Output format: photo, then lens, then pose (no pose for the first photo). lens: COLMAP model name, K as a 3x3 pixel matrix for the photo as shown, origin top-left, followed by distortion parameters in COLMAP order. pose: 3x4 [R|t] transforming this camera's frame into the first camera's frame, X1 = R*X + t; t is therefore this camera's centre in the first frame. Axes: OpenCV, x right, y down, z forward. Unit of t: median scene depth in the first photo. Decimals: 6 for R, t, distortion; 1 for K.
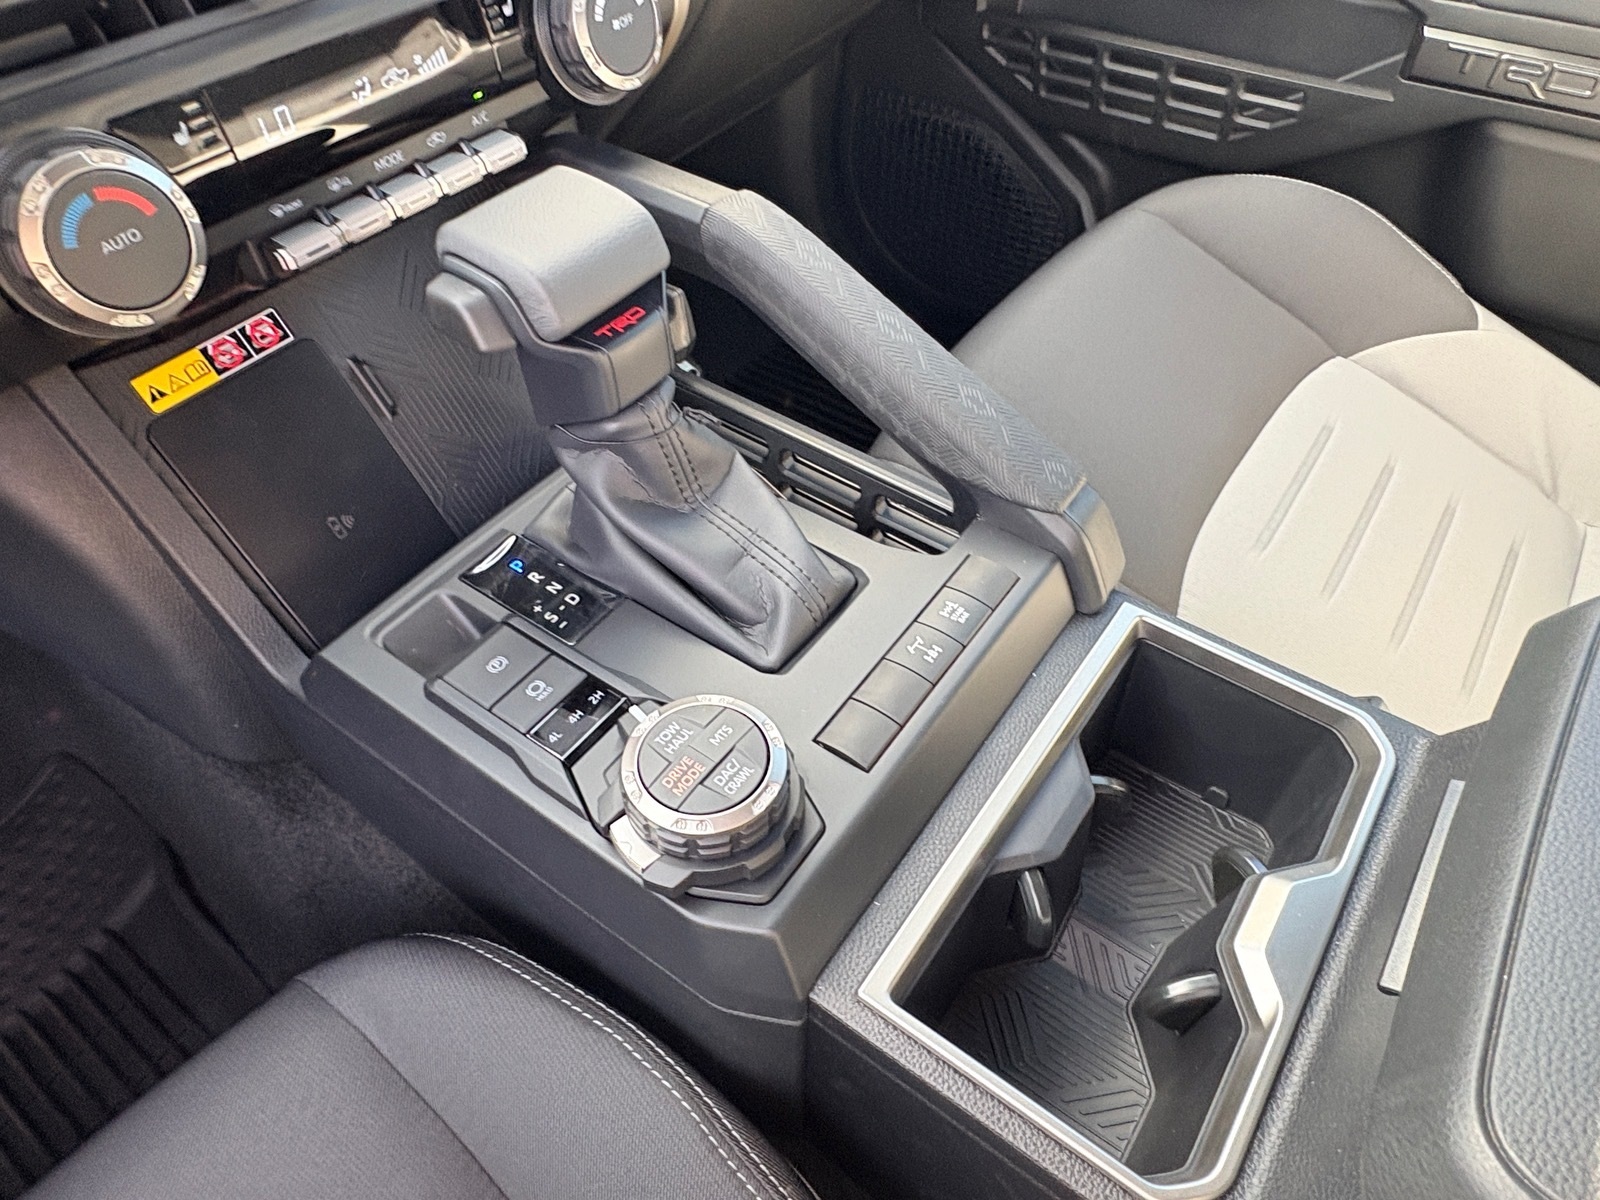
lens RADIAL K [[1024.6, 0, 780.1], [0, 1024.6, 596.2], [0, 0, 1]] dist [-0.000914, 0.001294]
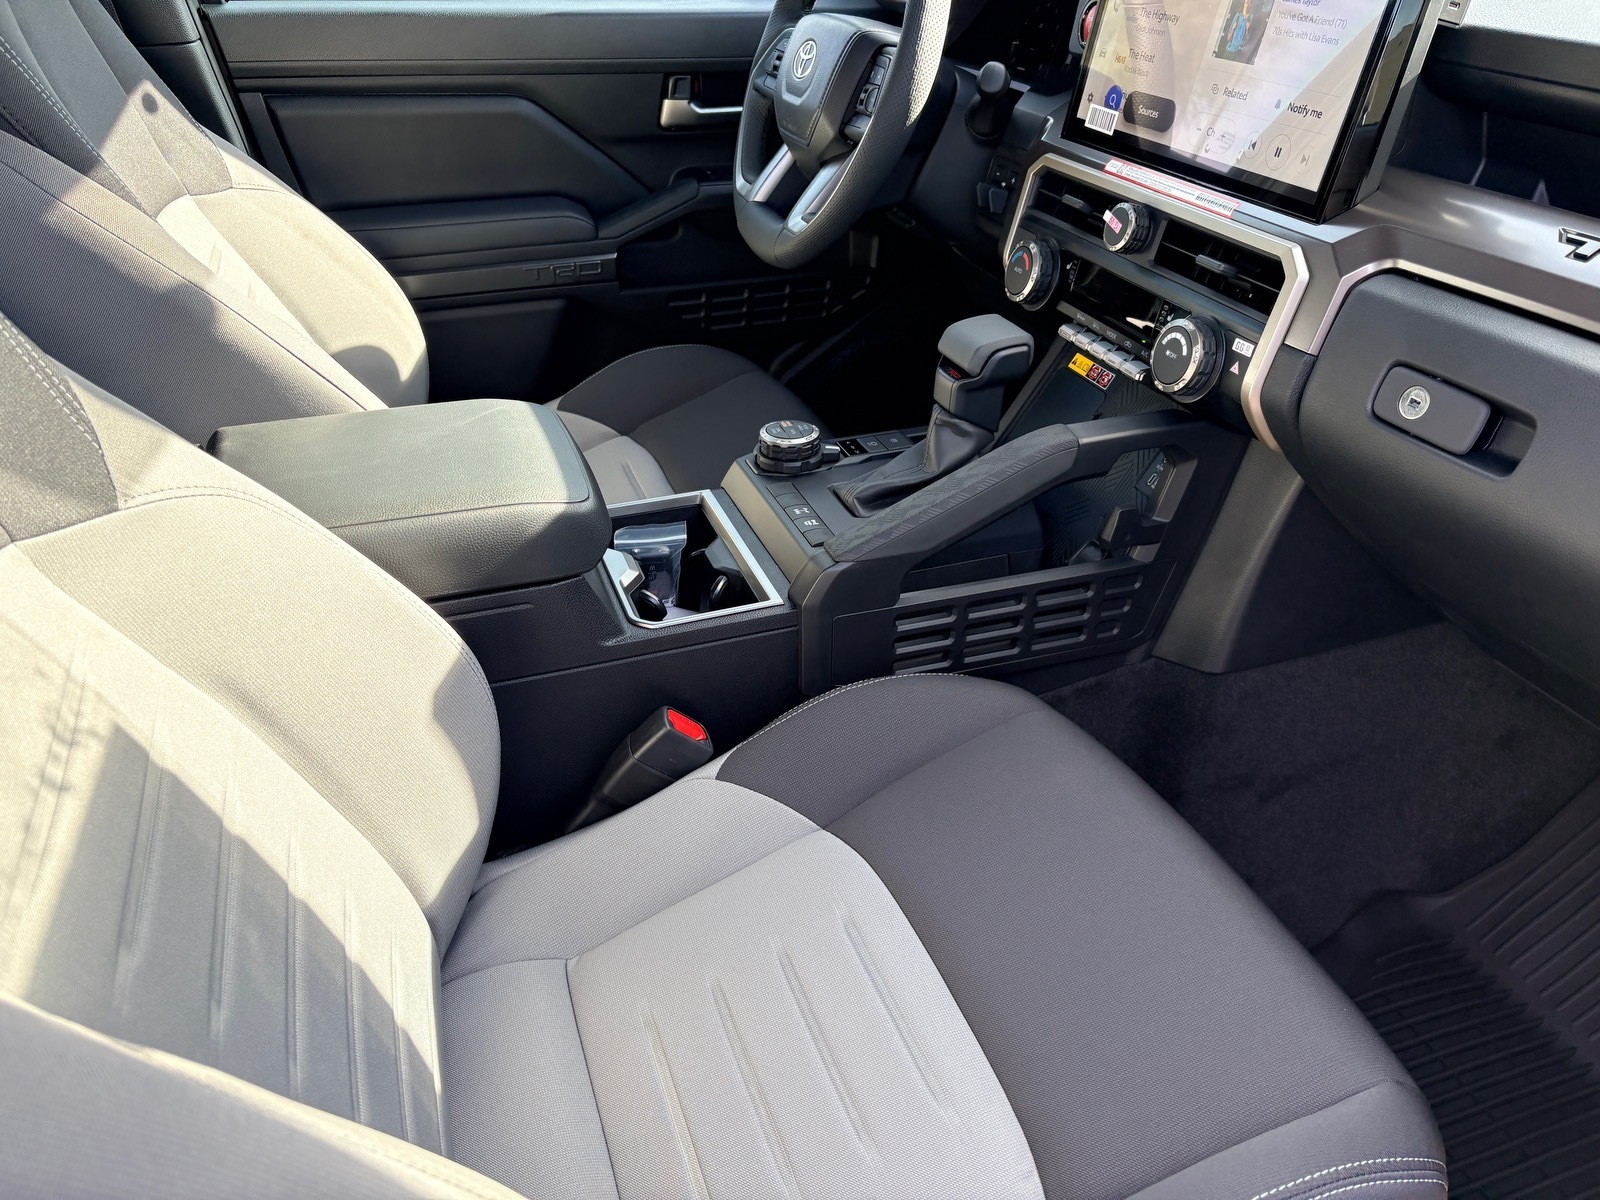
lens RADIAL K [[1214.1, 0, 785.1], [0, 1214.1, 611.4], [0, 0, 1]] dist [0.027753, -0.042186]
pose [[-0.576771, 0.436713, -0.690374, 1.799482], [-0.591376, 0.359813, 0.721671, -1.510602], [0.563569, 0.824510, 0.050732, 0.922261]]
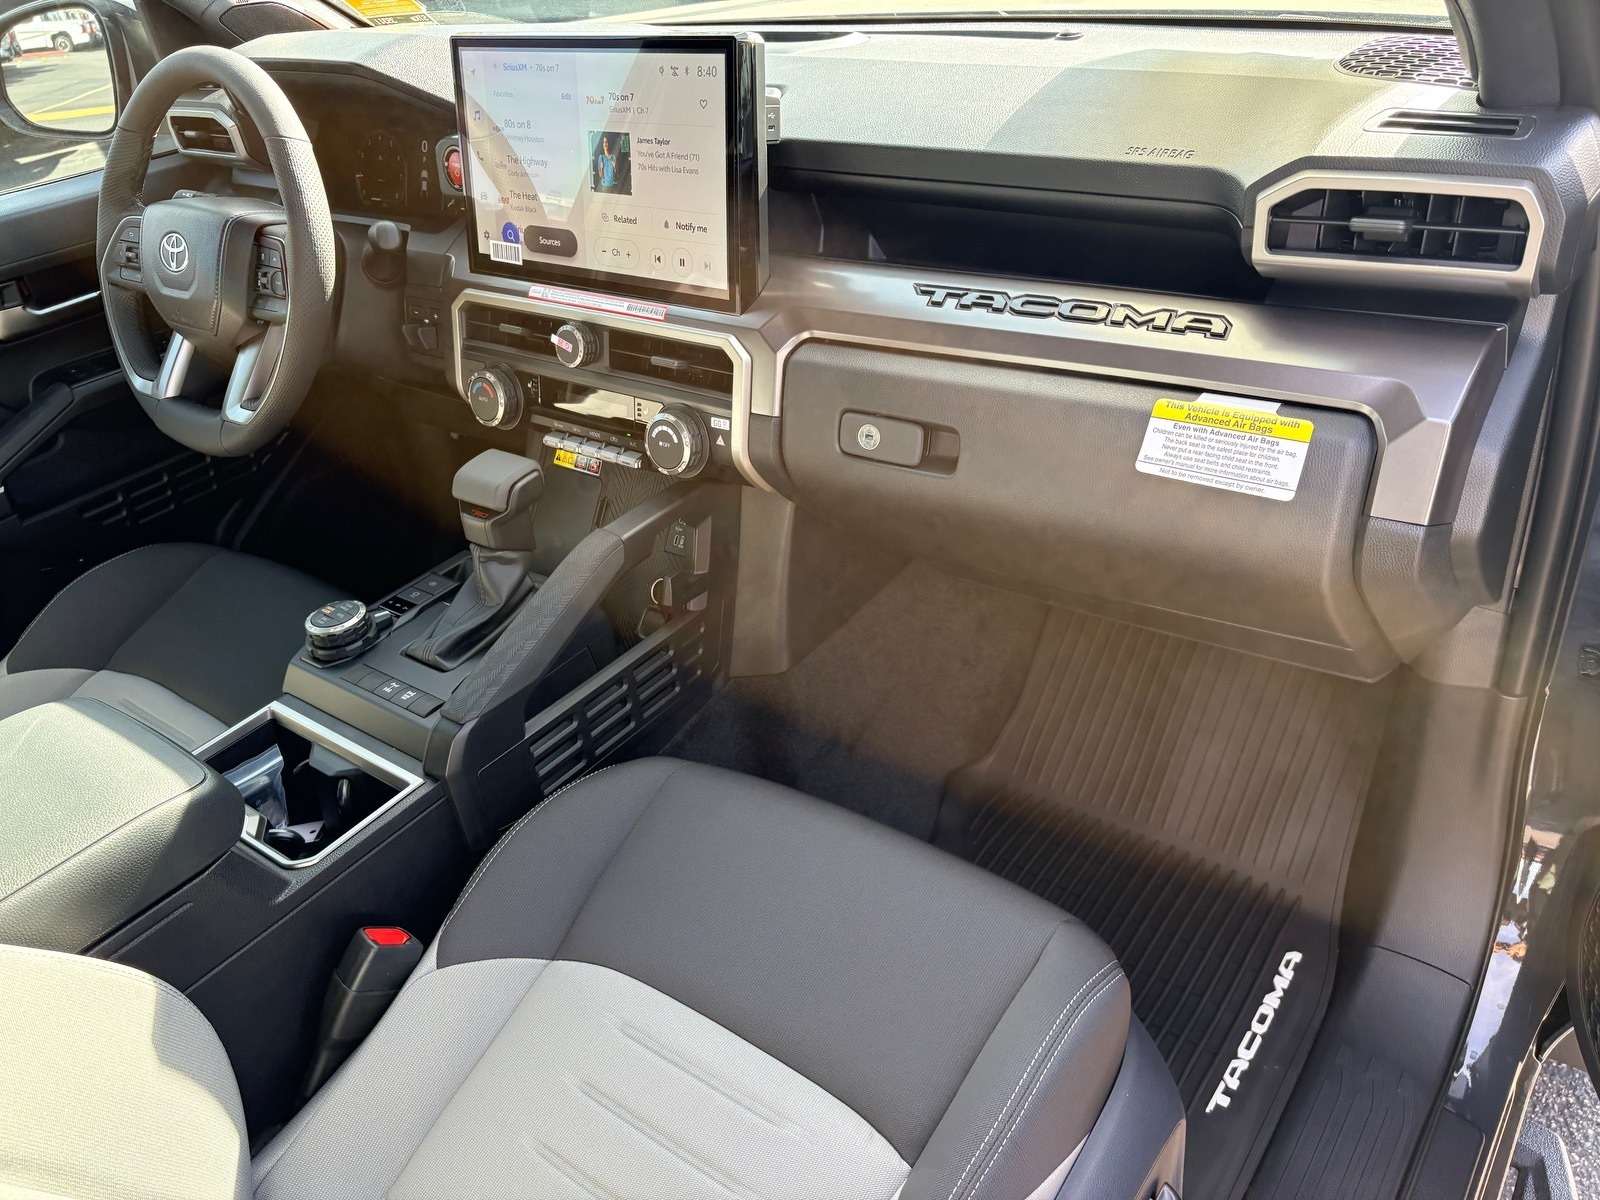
lens RADIAL K [[1214.1, 0, 809.6], [0, 1214.1, 594.6], [0, 0, 1]] dist [0.027753, -0.042186]
pose [[-0.006876, 0.545148, -0.838312, 1.984662], [-0.660619, 0.626866, 0.413064, -1.561635], [0.750690, 0.556645, 0.355825, 0.569700]]
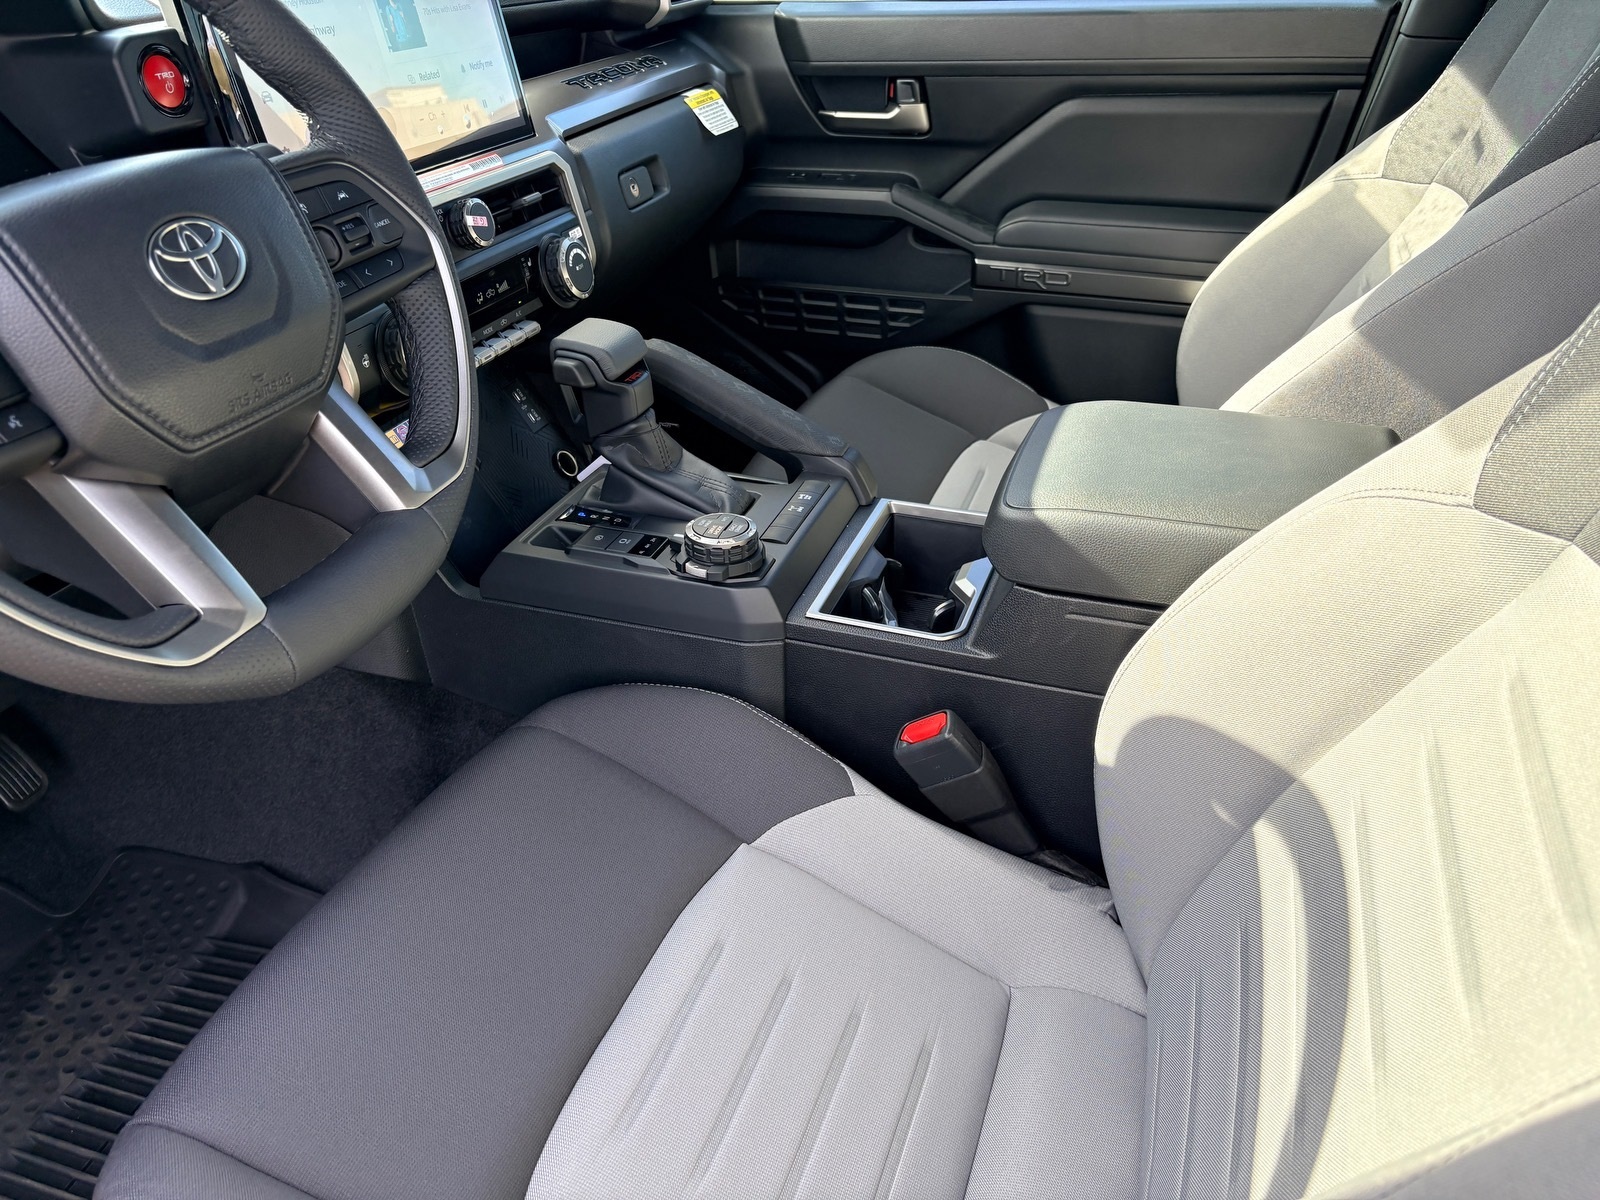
lens RADIAL K [[1214.1, 0, 803.7], [0, 1214.1, 610.7], [0, 0, 1]] dist [0.027753, -0.042186]
pose [[0.951949, -0.147519, 0.268386, -0.492214], [0.219935, 0.939142, -0.263896, 0.823250], [-0.213123, 0.310243, 0.926460, -1.130471]]
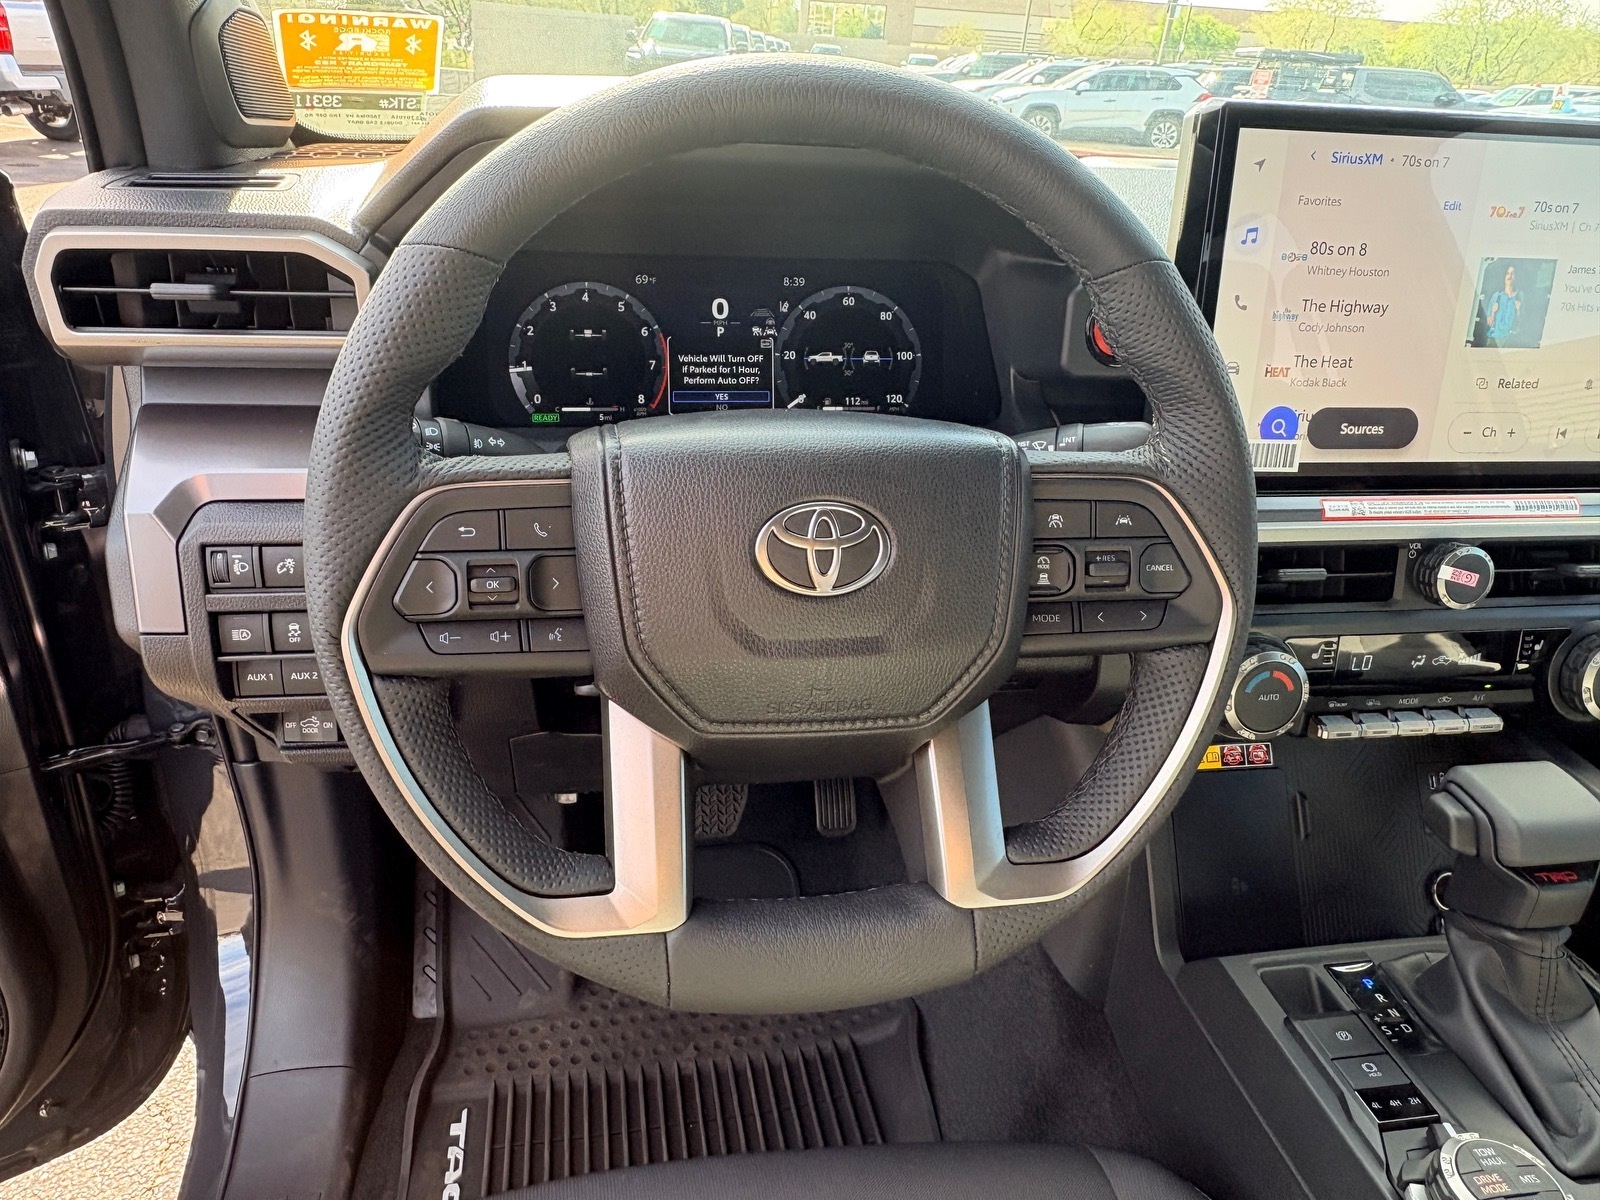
lens RADIAL K [[1044.4, 0, 768.7], [0, 1044.4, 601.7], [0, 0, 1]] dist [0.003699, -0.004087]
pose [[0.705793, 0.360469, -0.609851, -0.152151], [-0.557459, 0.813819, -0.164129, 0.229156], [0.437145, 0.455808, 0.775334, -0.657585]]
